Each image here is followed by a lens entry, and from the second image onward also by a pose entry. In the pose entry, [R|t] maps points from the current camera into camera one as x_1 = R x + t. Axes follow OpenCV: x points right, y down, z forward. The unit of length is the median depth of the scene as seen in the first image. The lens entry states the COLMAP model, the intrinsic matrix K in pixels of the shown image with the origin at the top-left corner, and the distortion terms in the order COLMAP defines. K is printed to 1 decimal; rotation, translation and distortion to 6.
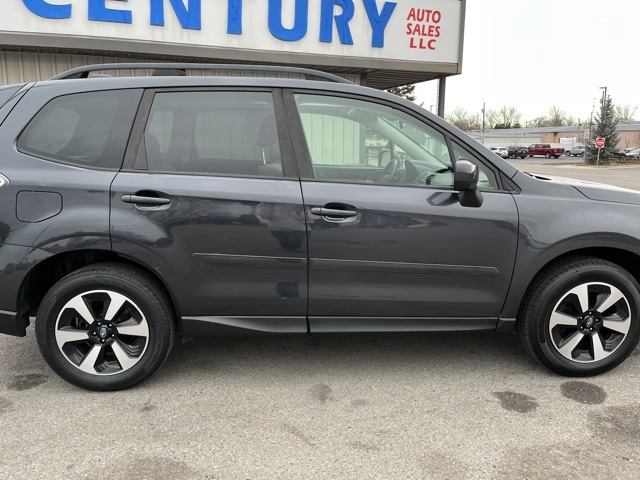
lens RADIAL K [[481.0, 0, 313.9], [0, 481.0, 239.3], [0, 0, 1]] dist [0.072658, -0.097759]
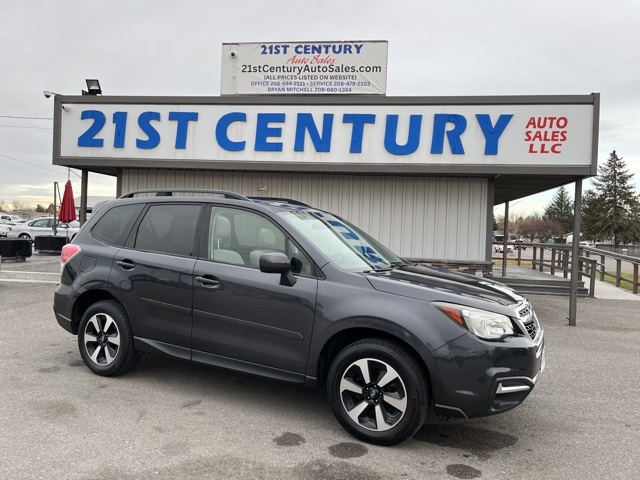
lens RADIAL K [[476.8, 0, 320.0], [0, 476.8, 240.0], [0, 0, 1]] dist [0.073667, -0.095180]
pose [[0.854377, 0.042298, -0.517930, 1.056468], [-0.138445, 0.979187, -0.148411, -0.005830], [0.500873, 0.198504, 0.842451, -0.128429]]
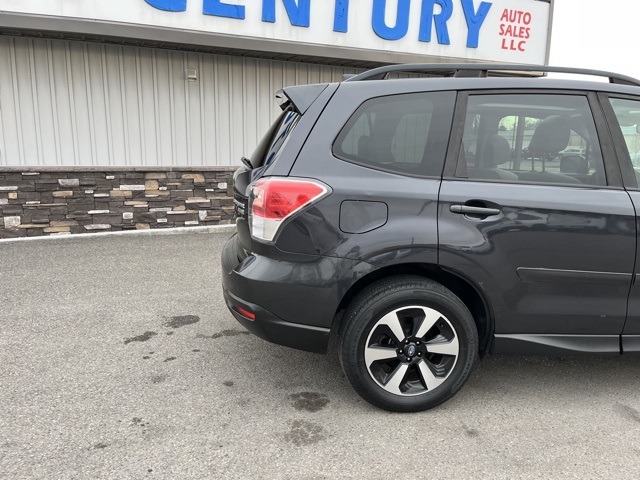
lens RADIAL K [[481.0, 0, 313.9], [0, 481.0, 239.3], [0, 0, 1]] dist [0.072658, -0.097759]
pose [[0.999522, 0.007840, 0.029891, -0.620836], [-0.007932, 0.999964, 0.002958, -0.023310], [-0.029867, -0.003193, 0.999549, 0.068192]]
